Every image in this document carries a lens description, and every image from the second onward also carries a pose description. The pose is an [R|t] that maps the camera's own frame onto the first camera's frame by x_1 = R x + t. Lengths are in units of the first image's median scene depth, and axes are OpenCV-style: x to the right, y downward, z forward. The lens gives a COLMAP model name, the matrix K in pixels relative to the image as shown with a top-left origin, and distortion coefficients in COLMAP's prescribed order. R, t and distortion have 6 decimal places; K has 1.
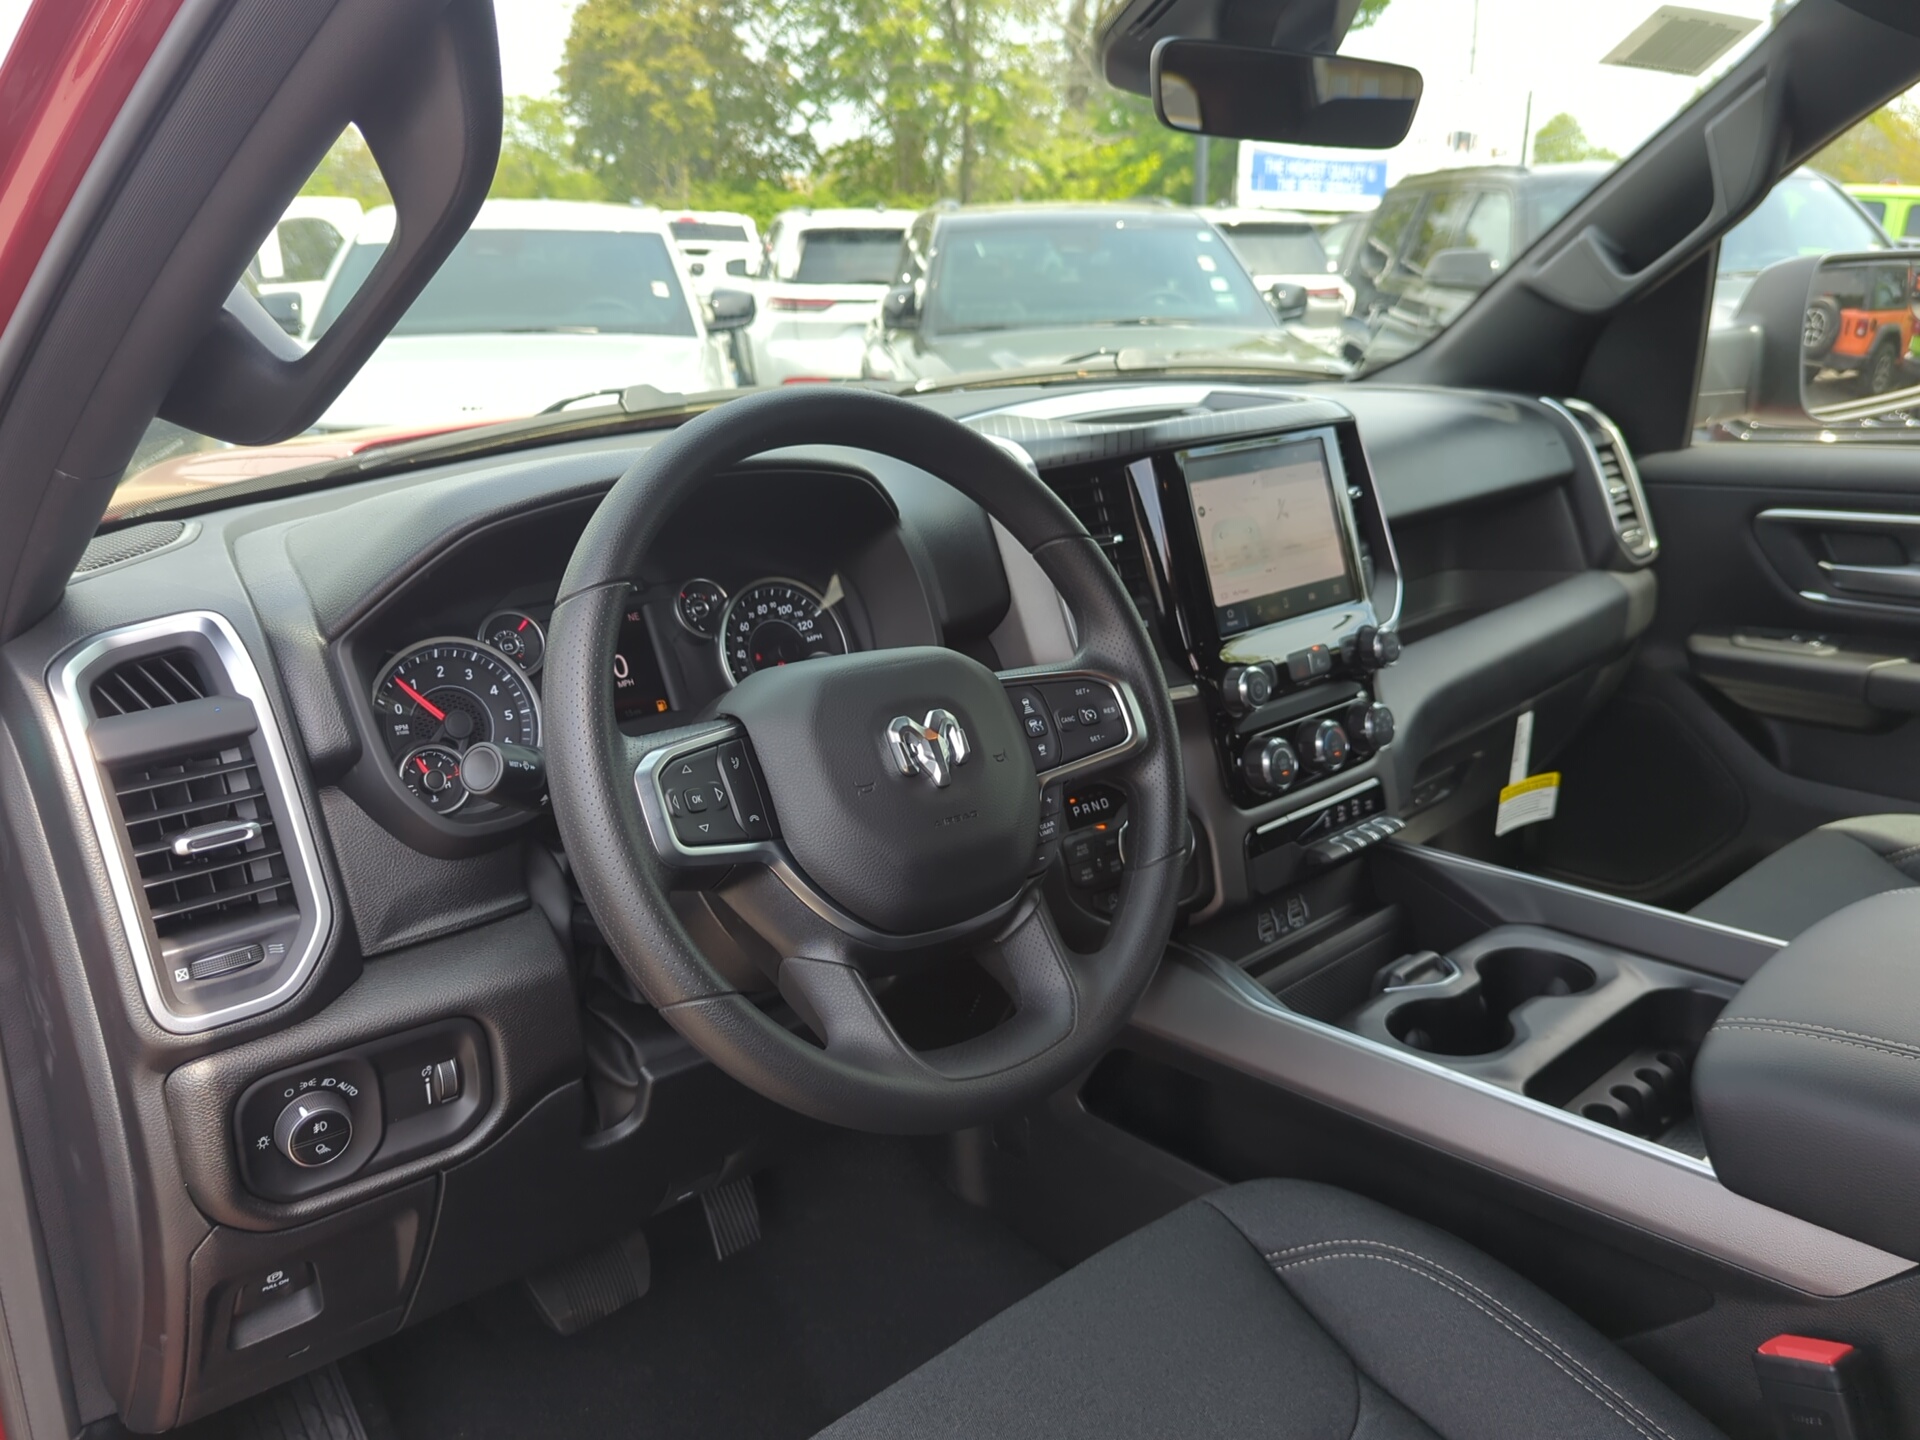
lens RADIAL K [[1558.3, 0, 975.8], [0, 1558.3, 697.6], [0, 0, 1]] dist [0.040461, -0.021846]
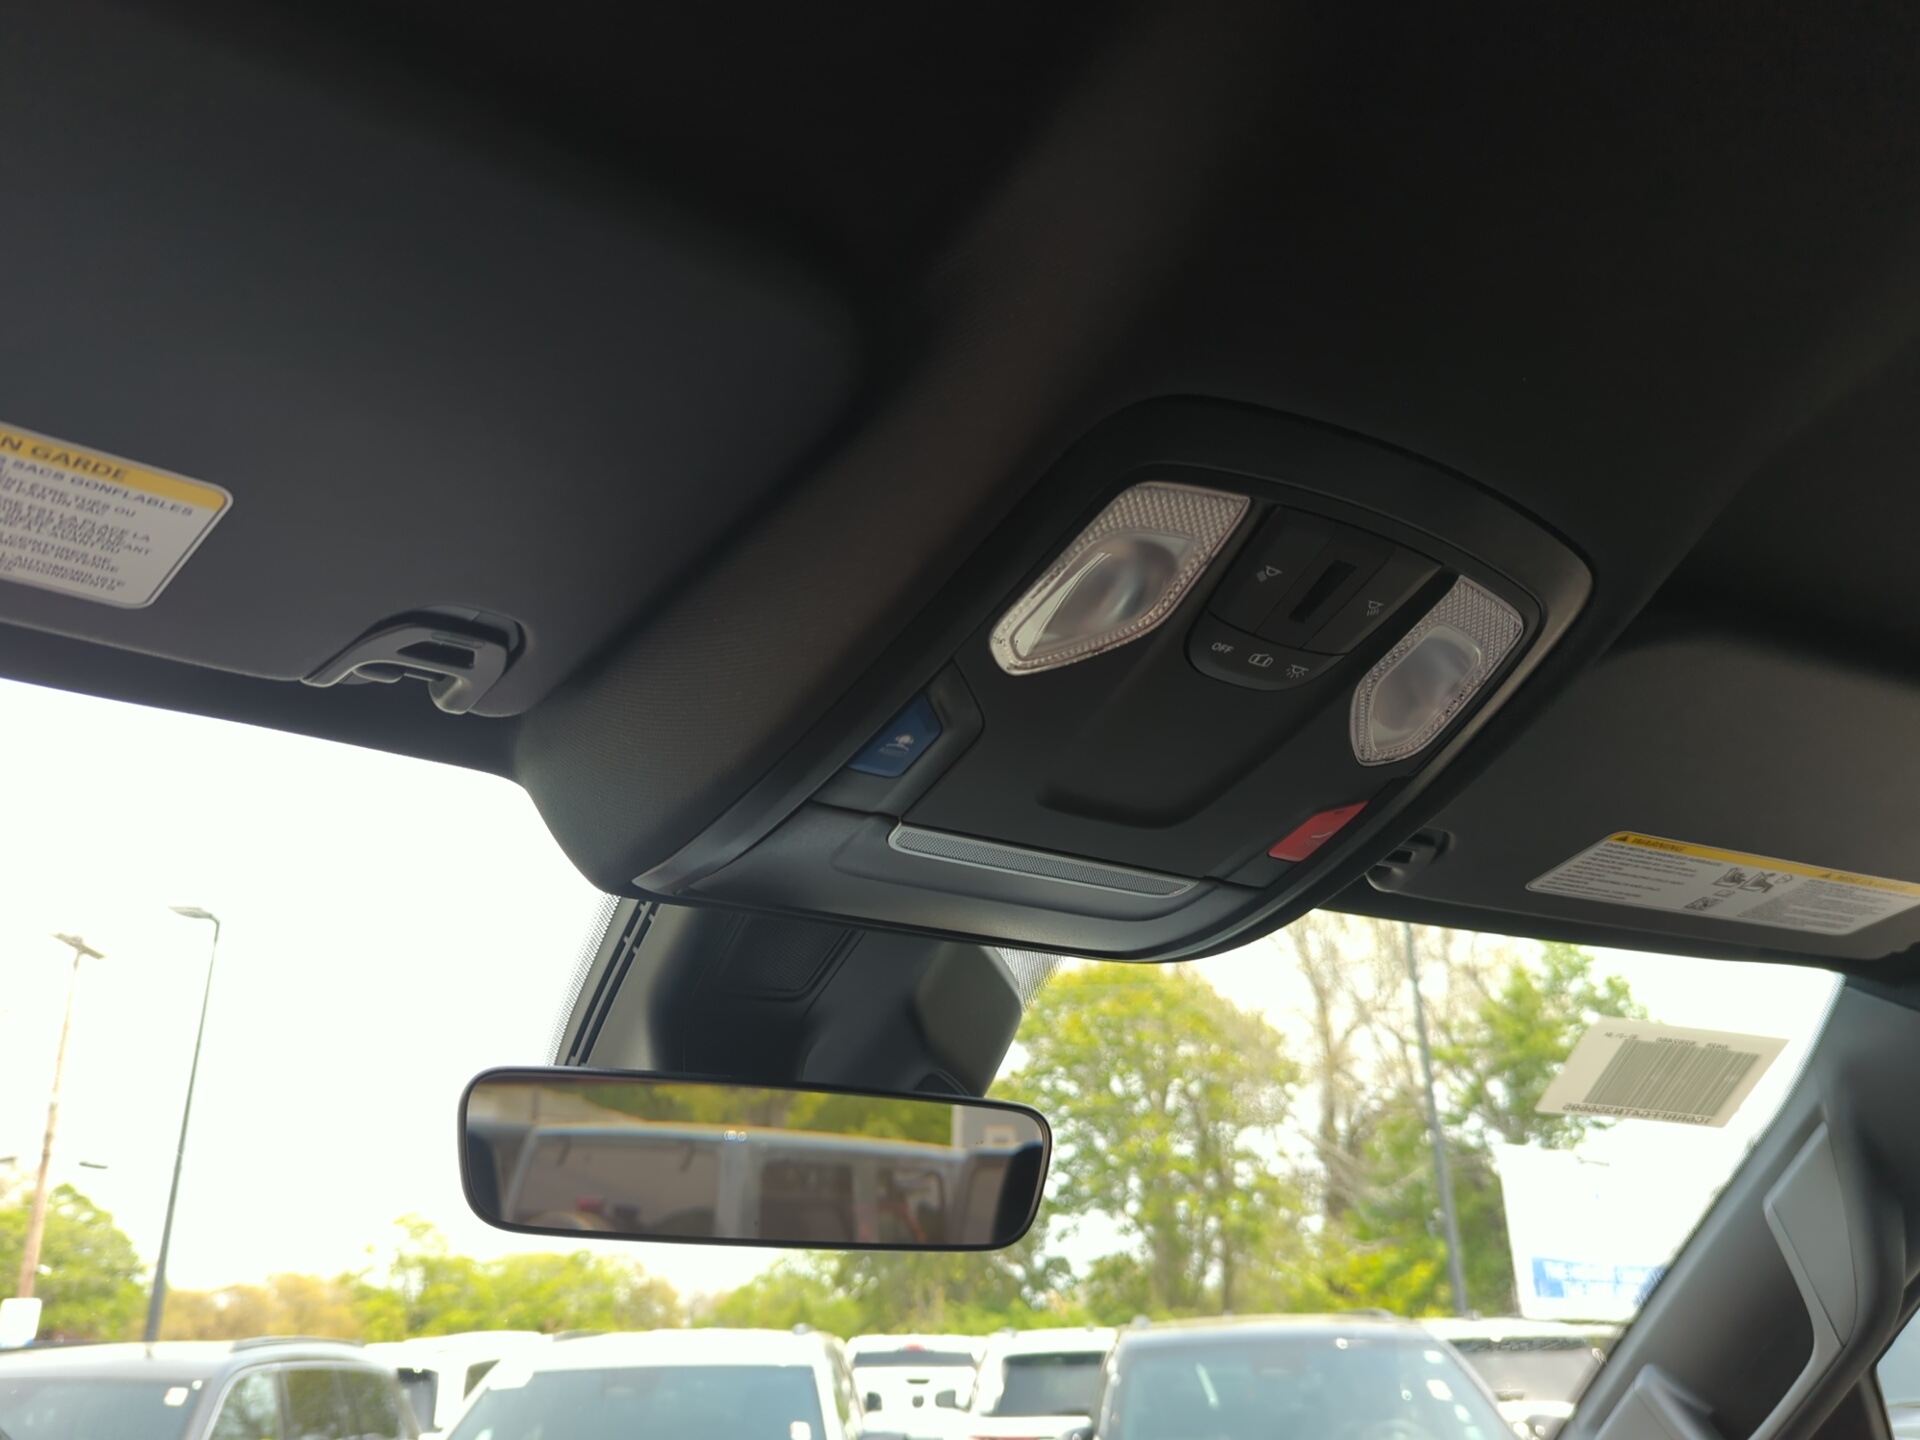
lens RADIAL K [[1546.0, 0, 971.7], [0, 1546.0, 691.1], [0, 0, 1]] dist [0.077049, -0.078643]
pose [[0.986323, -0.082405, -0.142742, 0.048986], [-0.027188, 0.772836, -0.634023, -0.021687], [0.162563, 0.629233, 0.760026, 0.065534]]
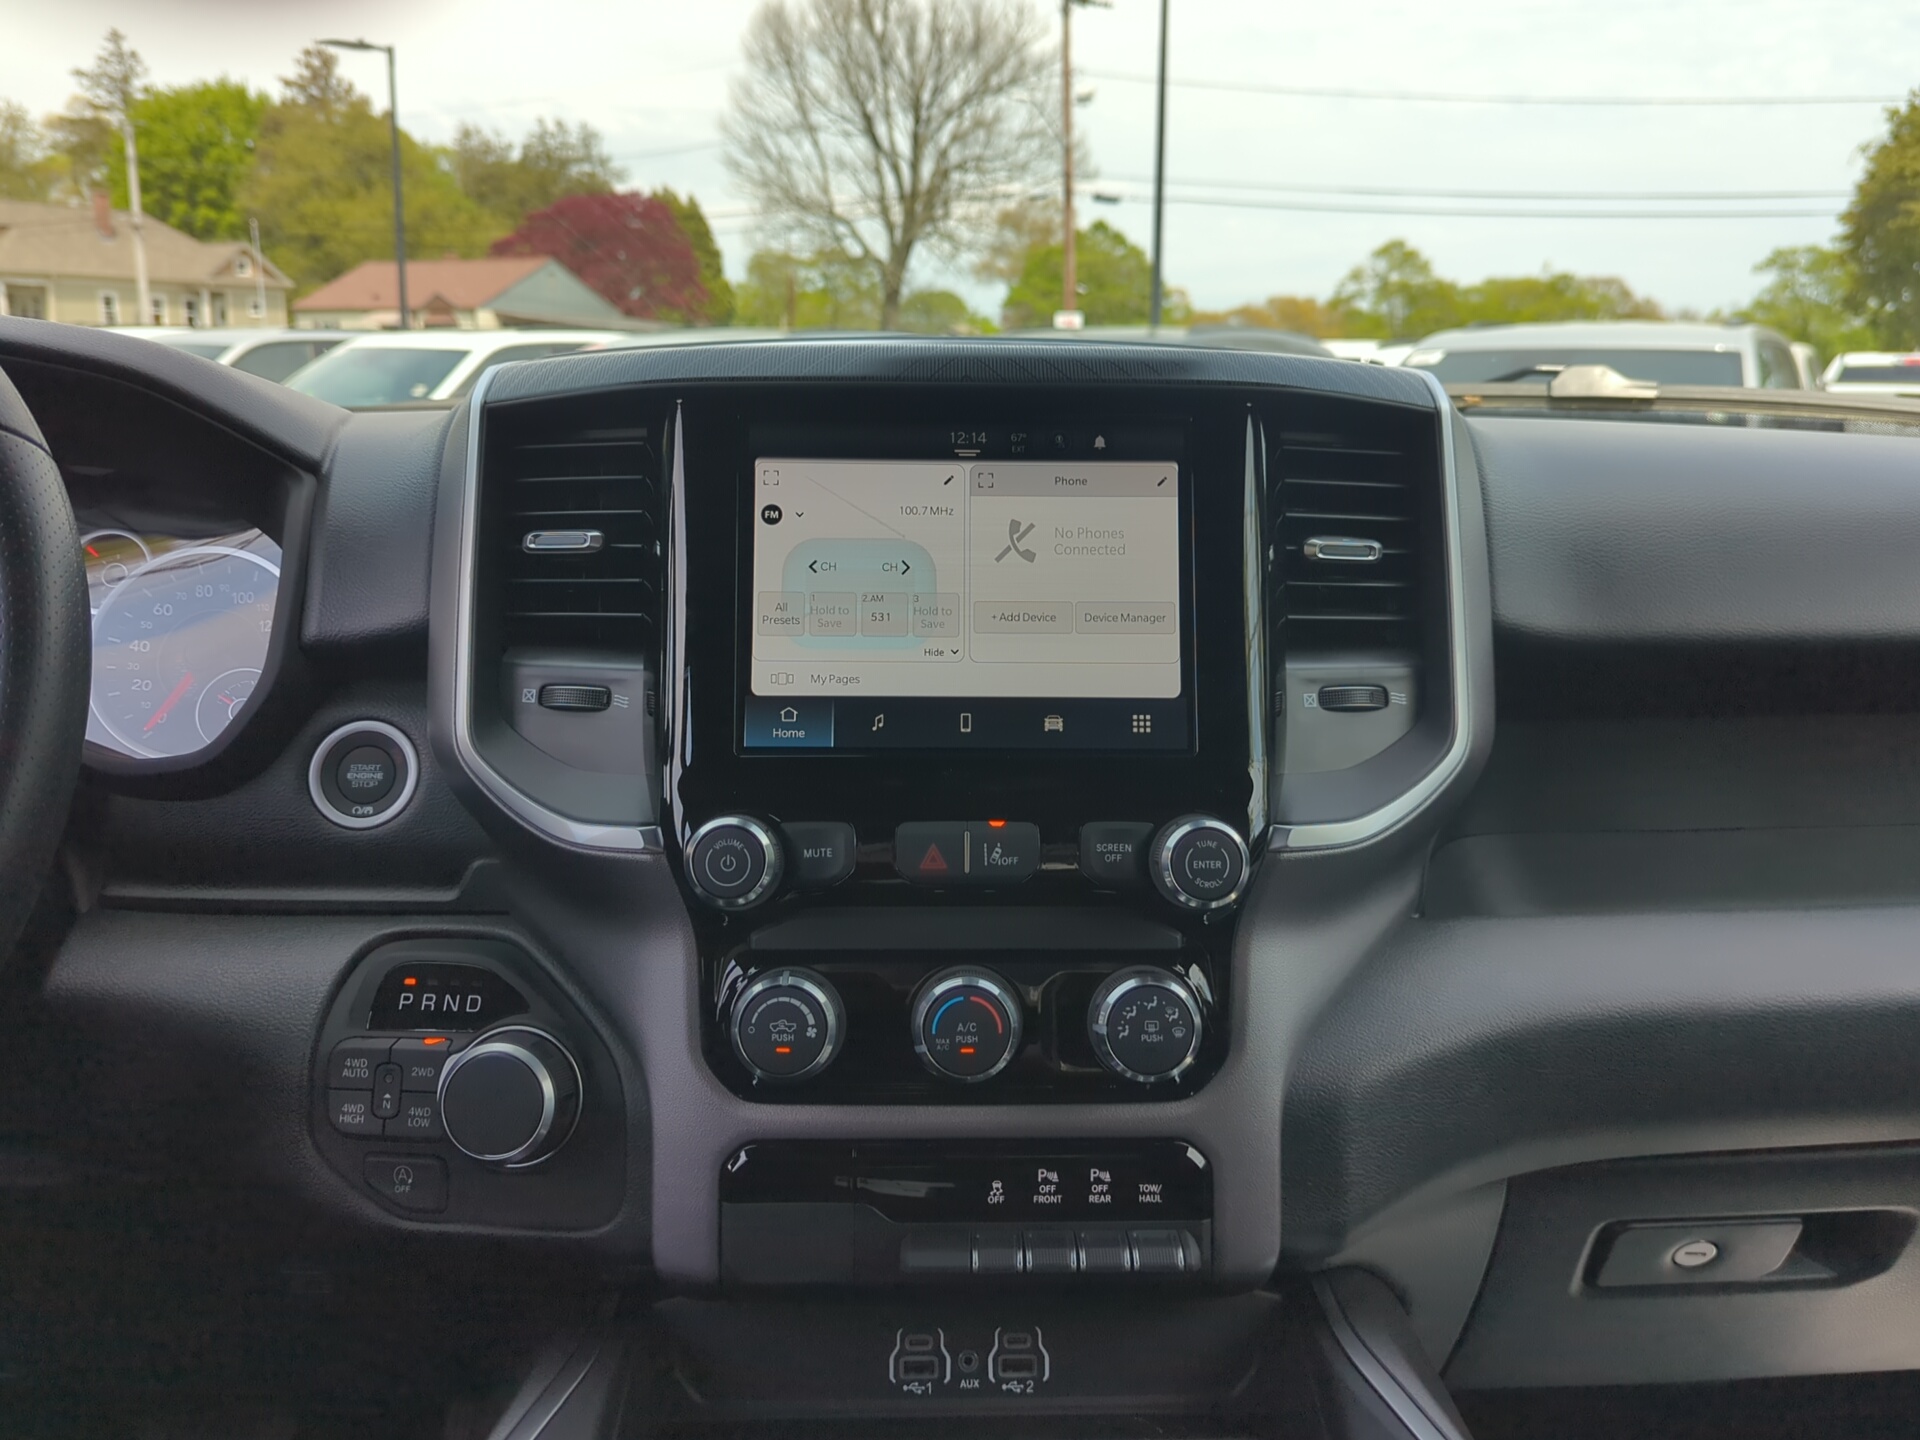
lens RADIAL K [[1558.3, 0, 975.8], [0, 1558.3, 697.6], [0, 0, 1]] dist [0.040461, -0.021846]
pose [[0.738174, 0.140035, -0.659916, 0.077453], [-0.201603, 0.979307, -0.017701, -0.008810], [0.643782, 0.146108, 0.751130, 0.092890]]
